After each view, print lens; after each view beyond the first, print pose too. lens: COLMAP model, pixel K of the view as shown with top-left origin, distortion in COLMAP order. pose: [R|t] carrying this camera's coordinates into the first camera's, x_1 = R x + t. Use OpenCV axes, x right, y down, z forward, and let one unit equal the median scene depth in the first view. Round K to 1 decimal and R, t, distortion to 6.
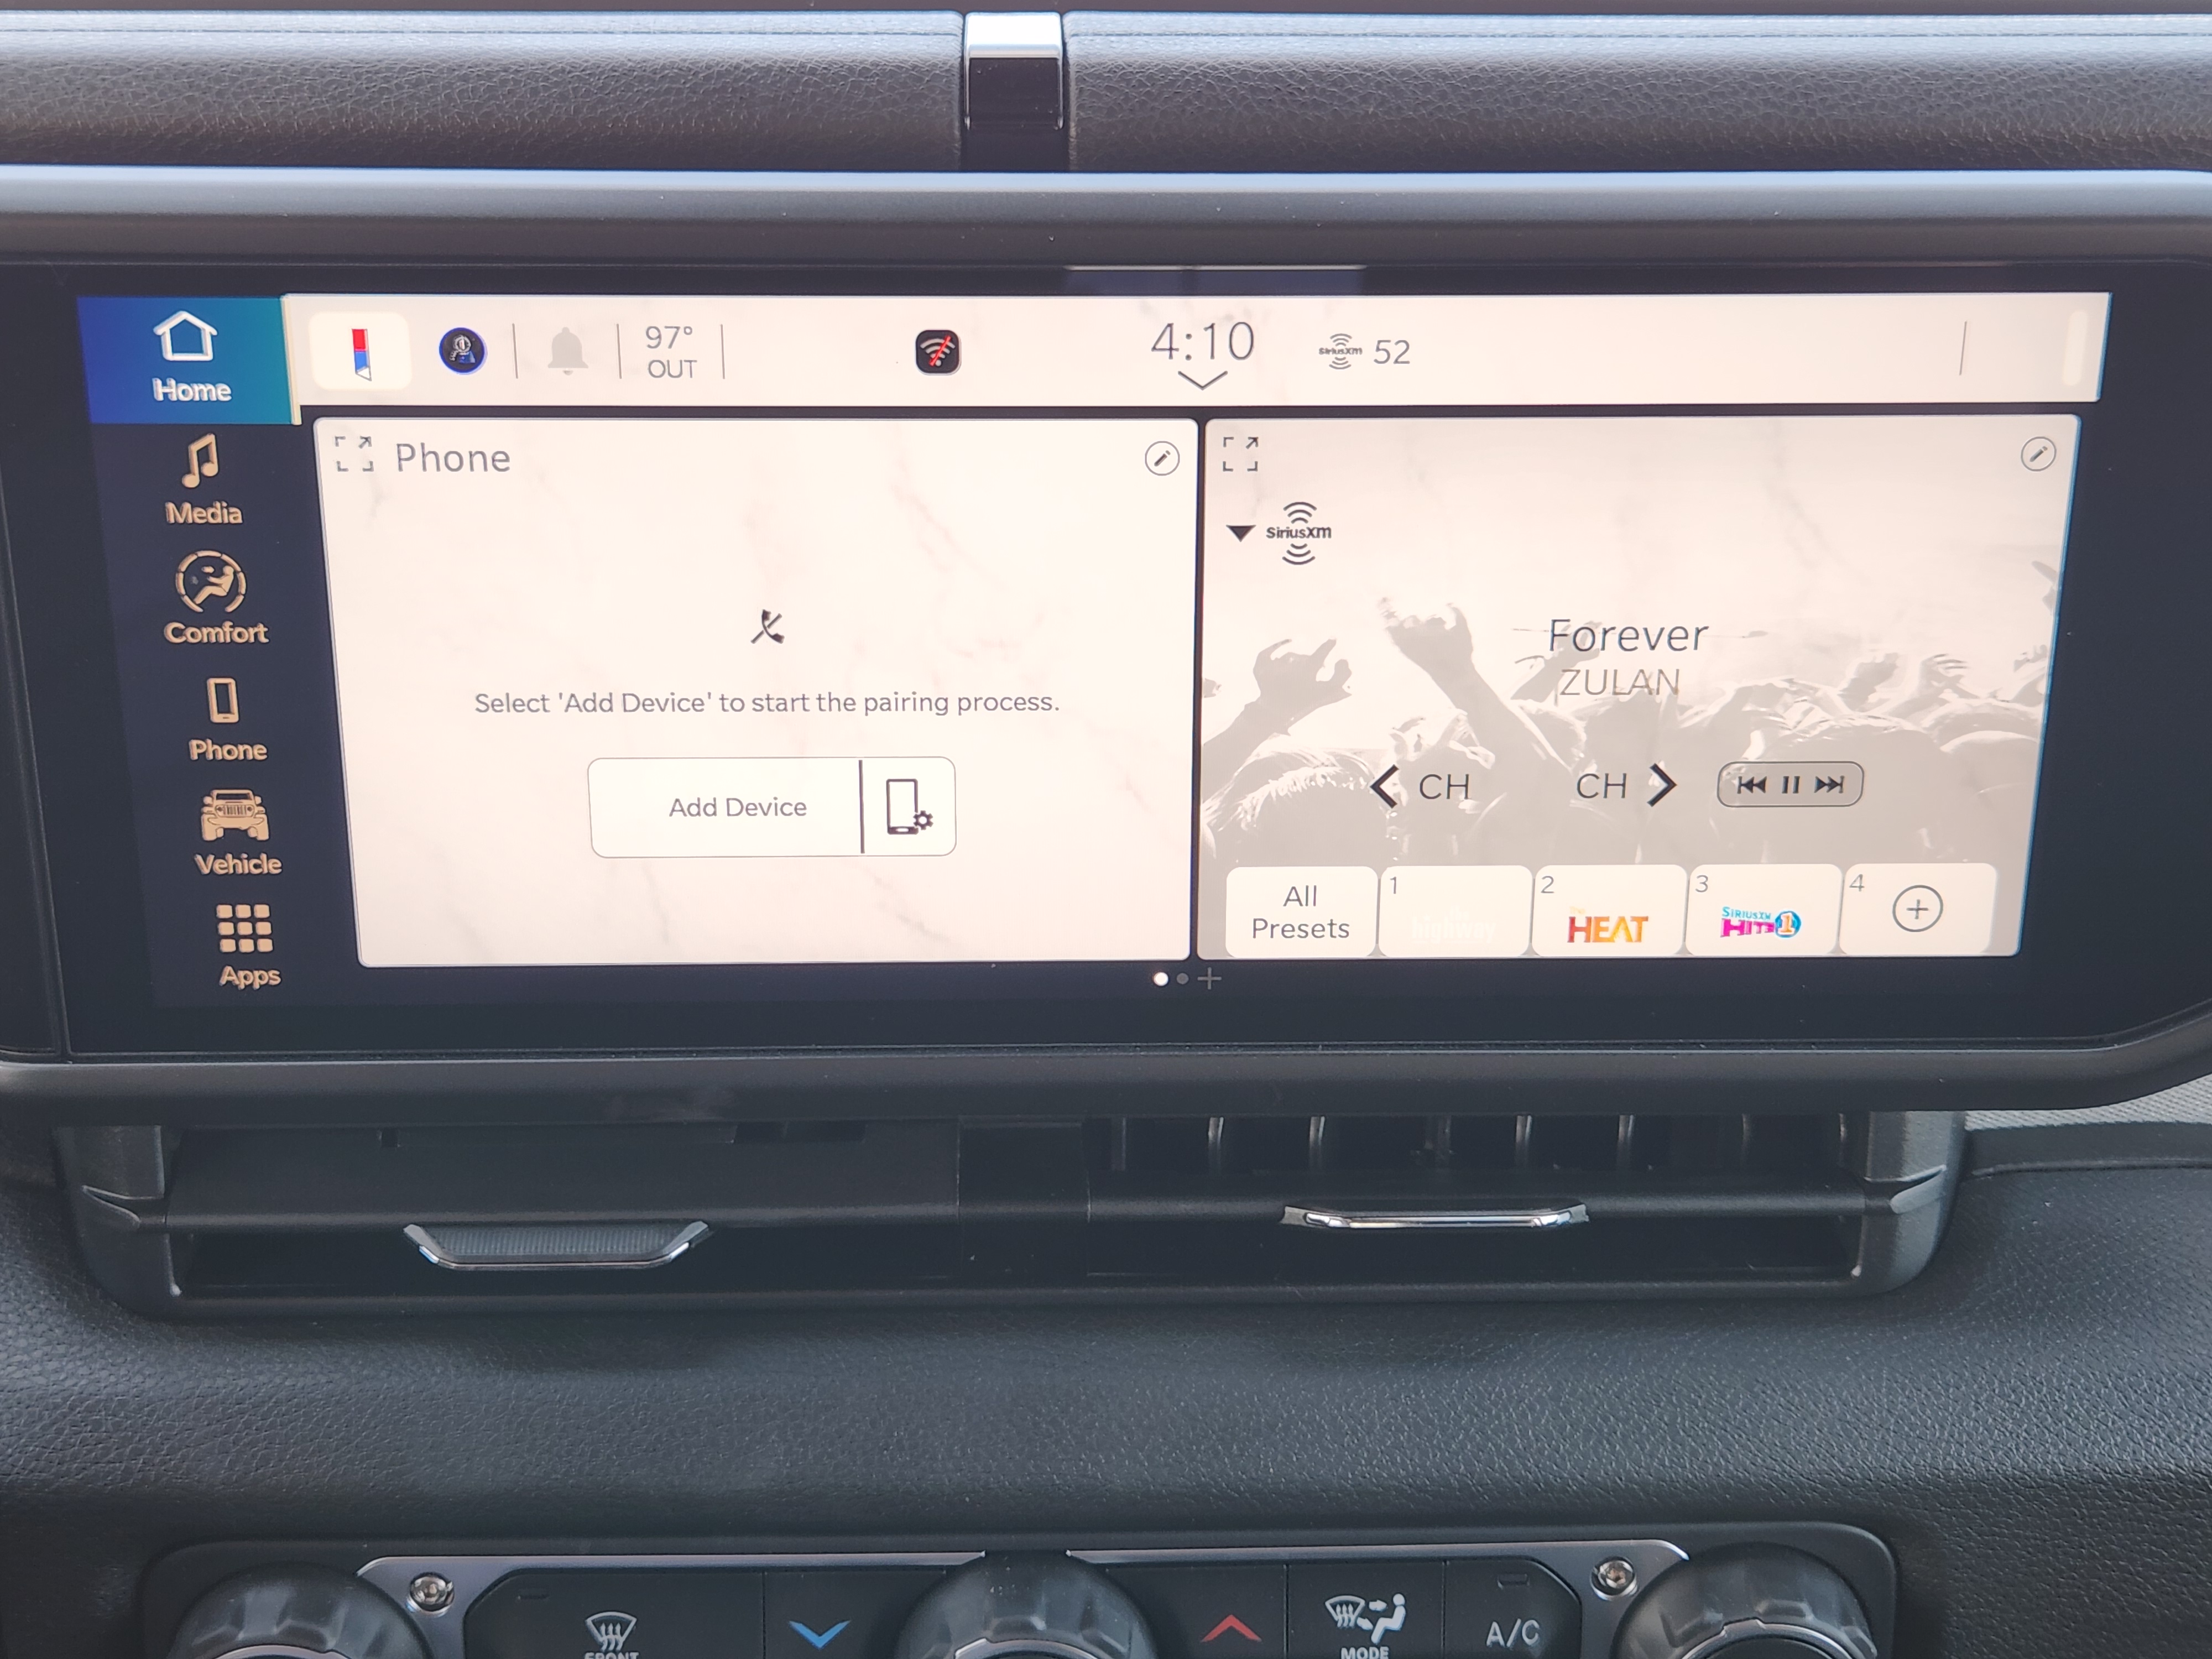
lens RADIAL K [[2778.0, 0, 1106.0], [0, 2778.0, 829.5], [0, 0, 1]] dist [0.039078, -0.003501]
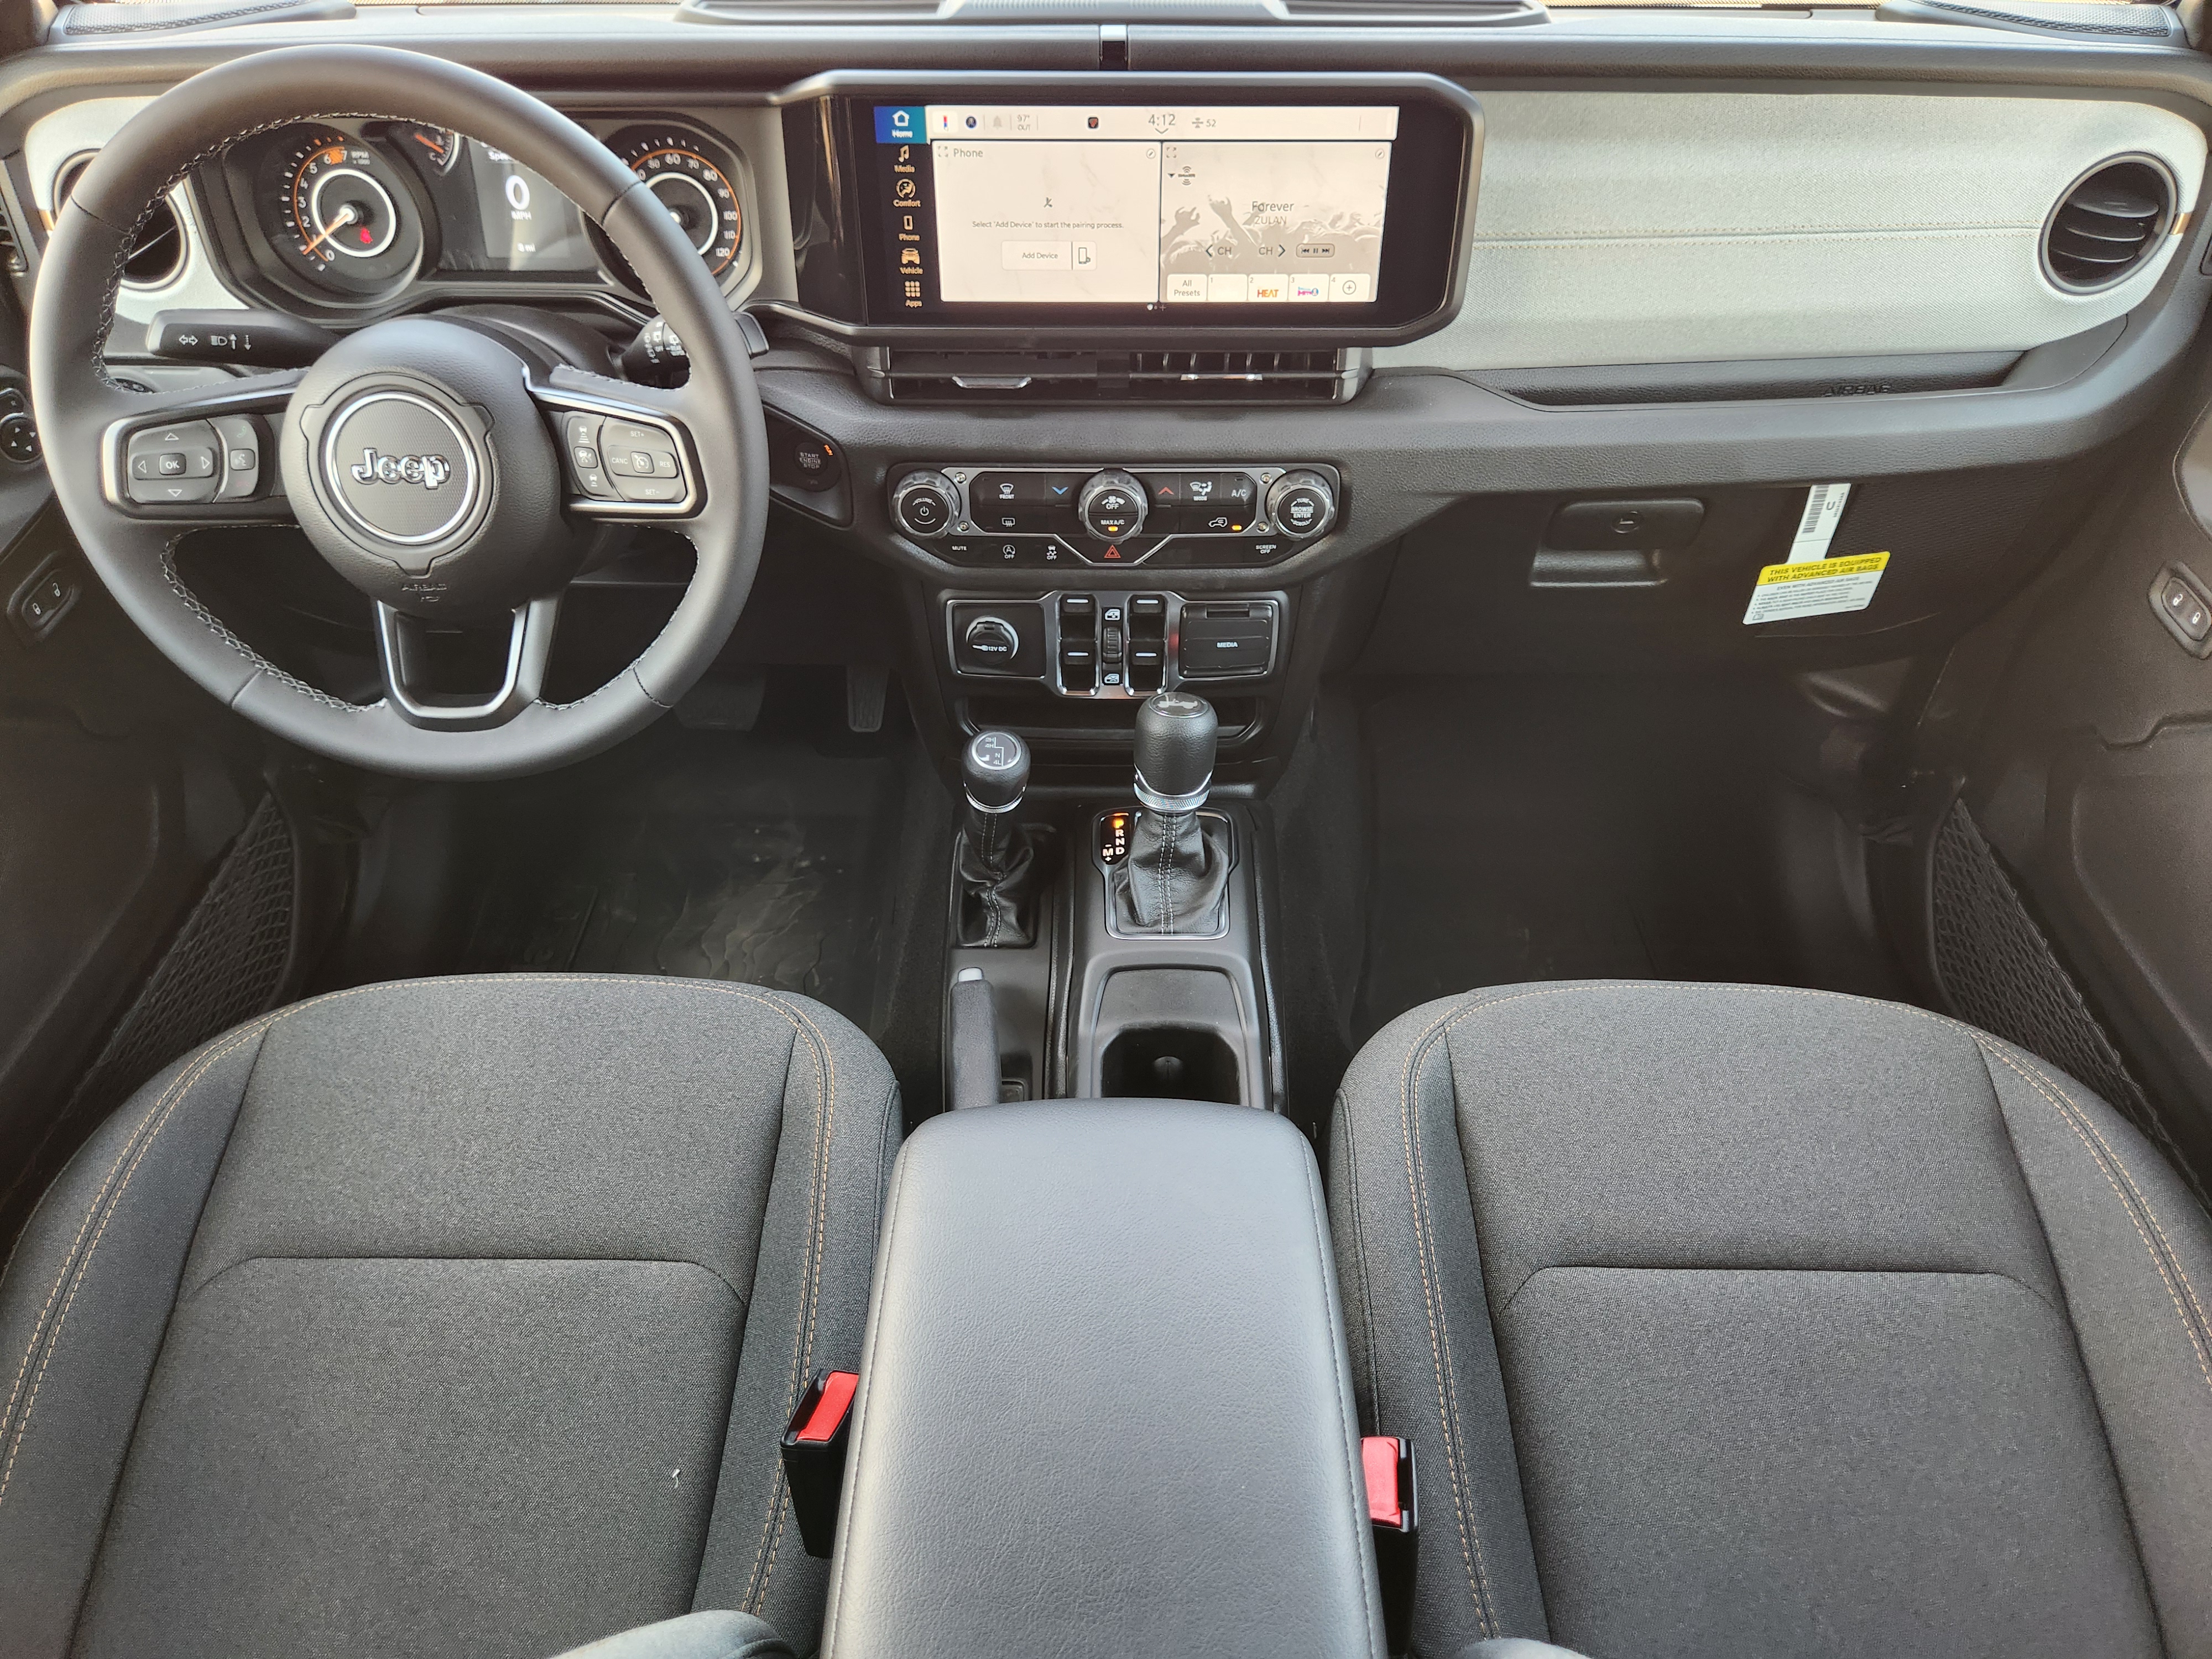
lens RADIAL K [[1438.2, 0, 1115.5], [0, 1438.2, 863.2], [0, 0, 1]] dist [0.003266, -0.001716]
pose [[0.999515, 0.016192, -0.026592, 0.036773], [-0.009292, 0.970331, 0.241603, 0.313801], [0.029715, -0.241239, 0.970011, -1.085215]]
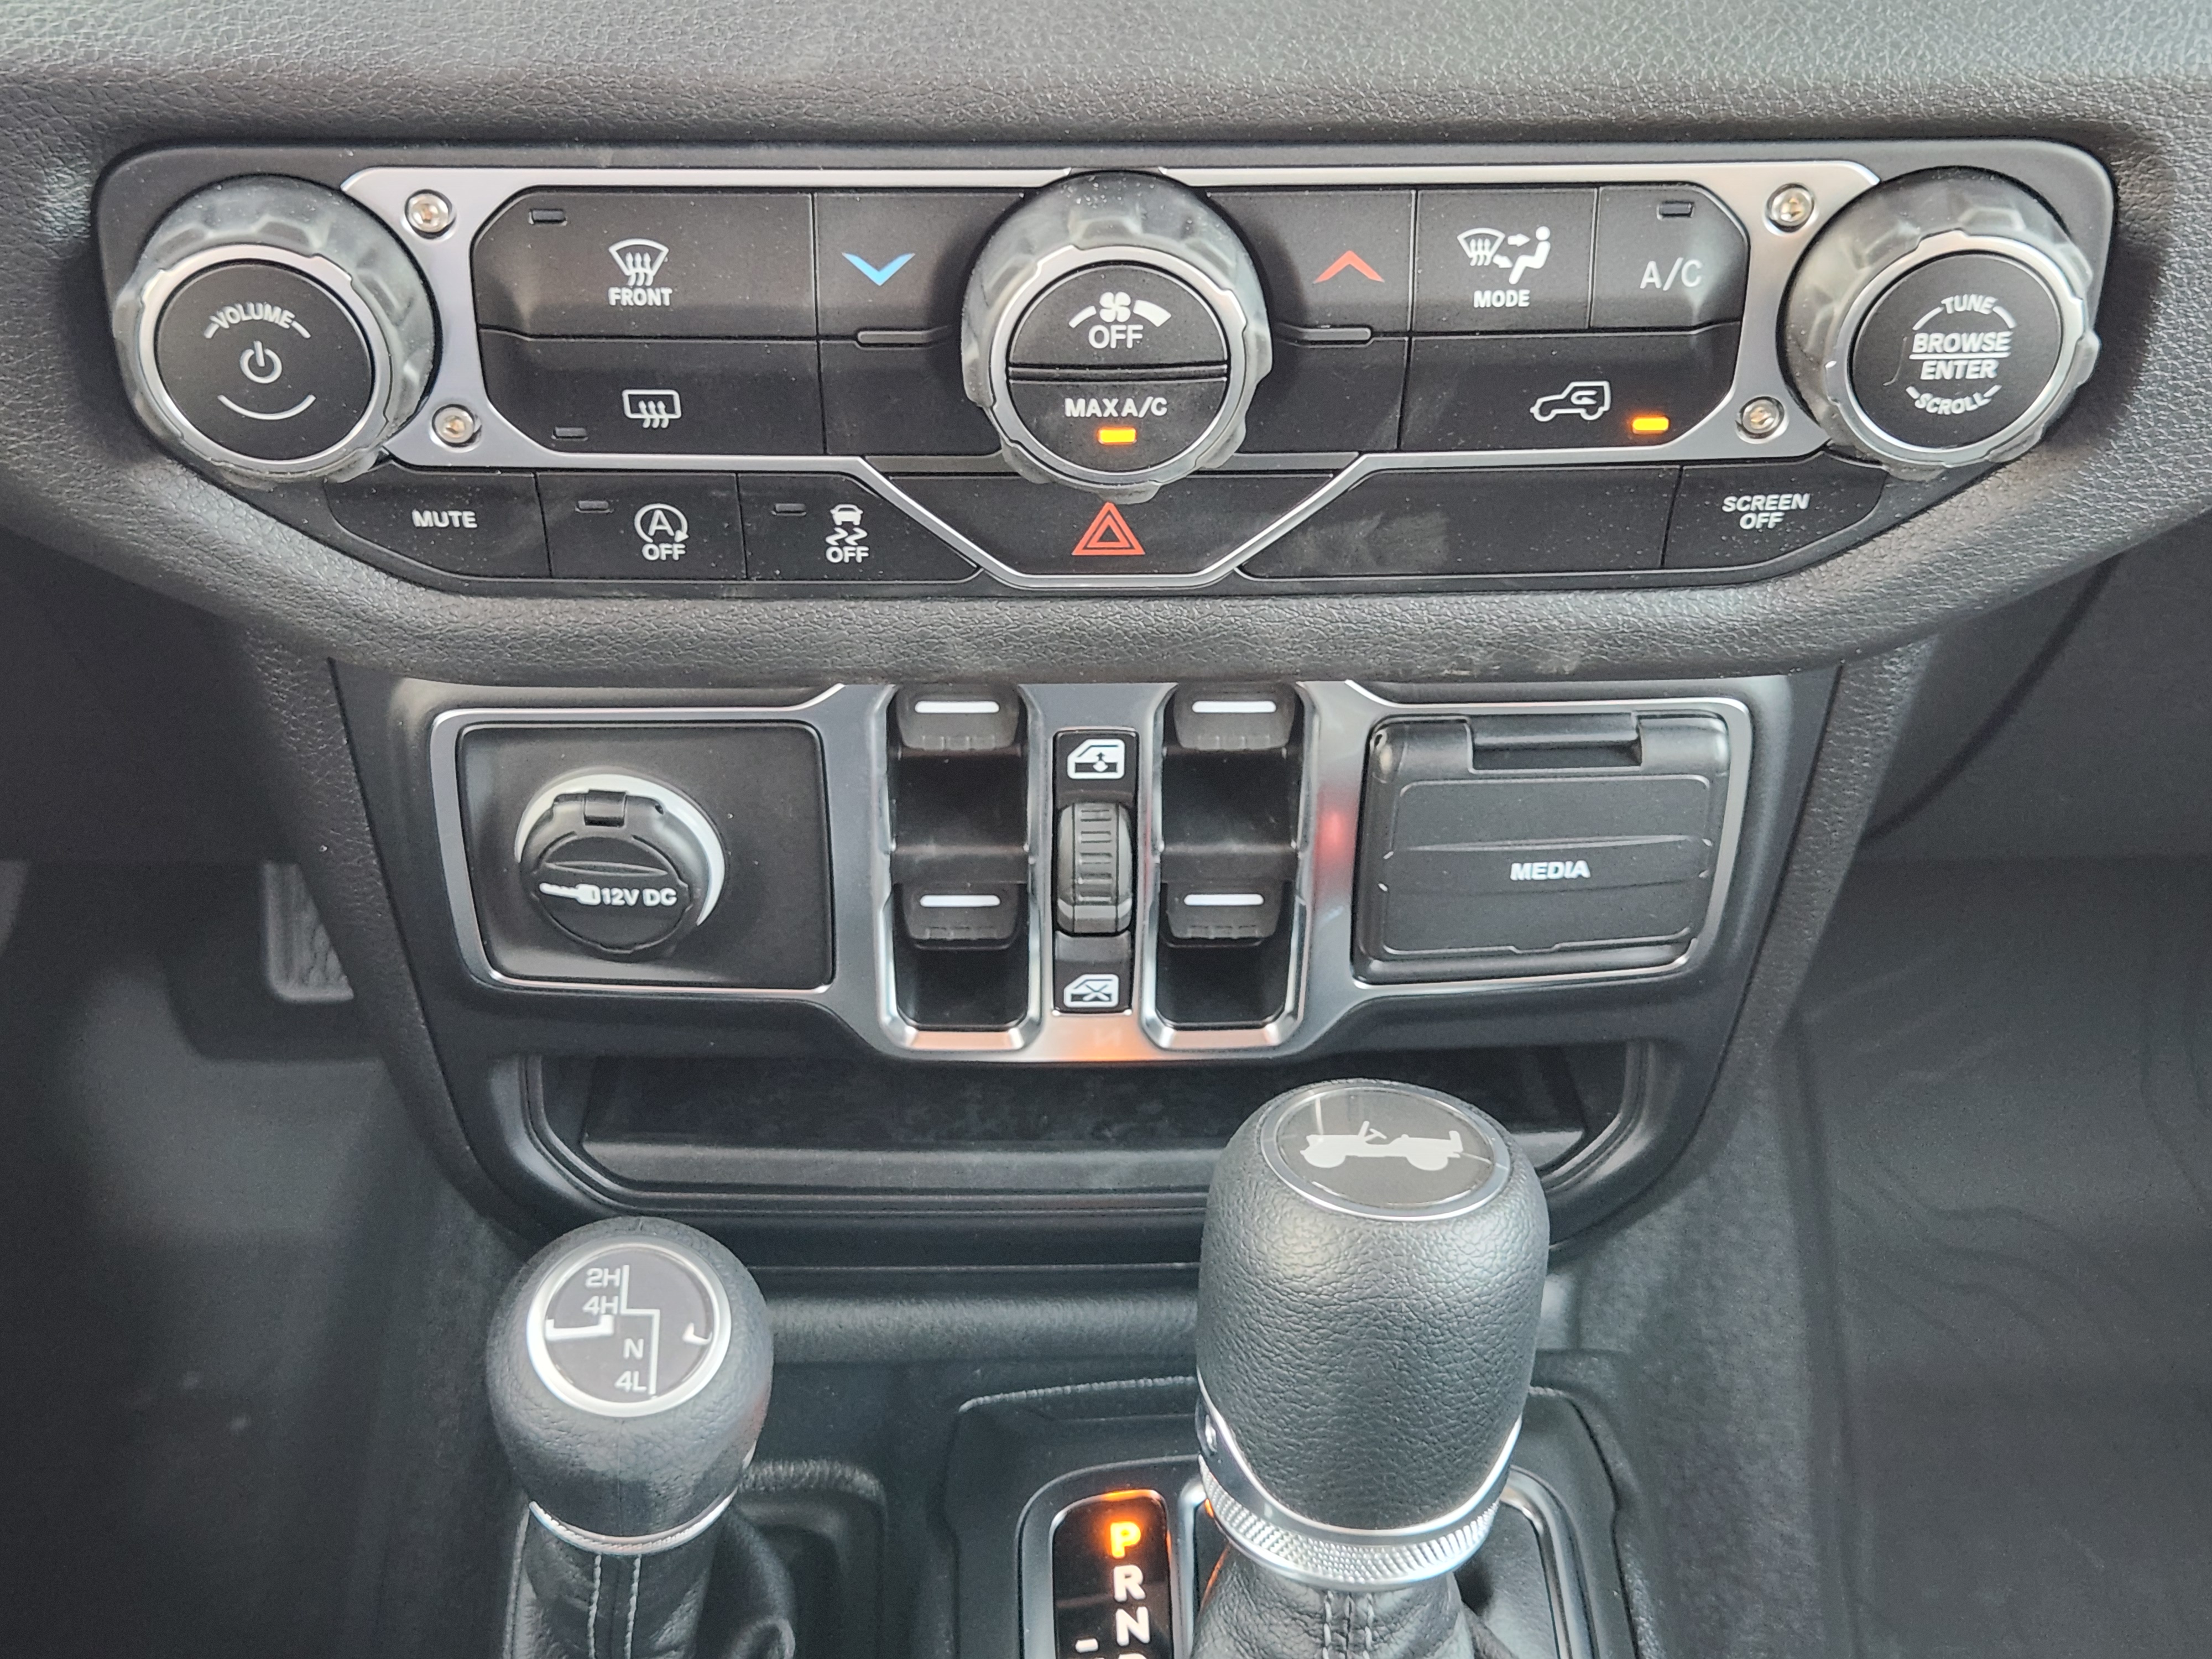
lens RADIAL K [[2778.0, 0, 1106.0], [0, 2778.0, 829.5], [0, 0, 1]] dist [0.039078, -0.003501]
pose [[0.999977, 0.002123, 0.006408, -0.037439], [-0.003223, 0.984259, 0.176704, 0.313443], [-0.005932, -0.176721, 0.984243, 0.113587]]
